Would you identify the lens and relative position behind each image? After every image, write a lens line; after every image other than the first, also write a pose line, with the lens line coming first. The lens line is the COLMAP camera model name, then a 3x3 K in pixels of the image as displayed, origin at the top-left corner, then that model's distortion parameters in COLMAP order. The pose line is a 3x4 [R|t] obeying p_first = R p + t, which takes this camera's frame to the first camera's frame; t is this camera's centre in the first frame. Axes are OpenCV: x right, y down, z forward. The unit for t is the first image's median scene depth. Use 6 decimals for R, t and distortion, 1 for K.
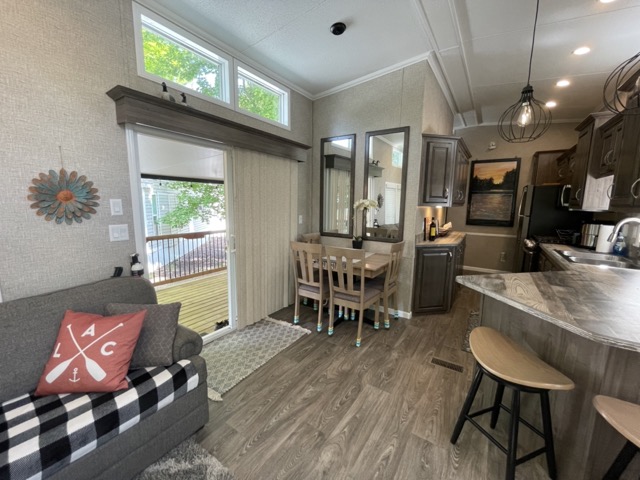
lens RADIAL K [[260.2, 0, 319.1], [0, 260.2, 238.8], [0, 0, 1]] dist [0.000587, -0.000164]
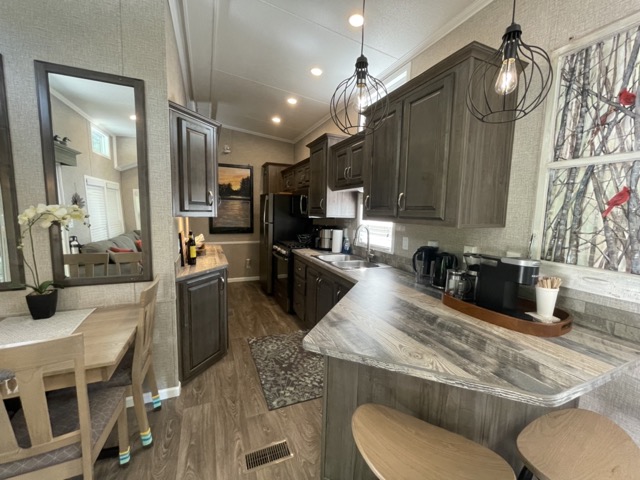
lens RADIAL K [[260.2, 0, 319.1], [0, 260.2, 238.8], [0, 0, 1]] dist [0.000587, -0.000164]
pose [[0.541515, -0.092536, 0.835583, 0.038196], [0.105670, 0.993533, 0.041547, -0.058676], [-0.834024, 0.065797, 0.547791, 0.343063]]
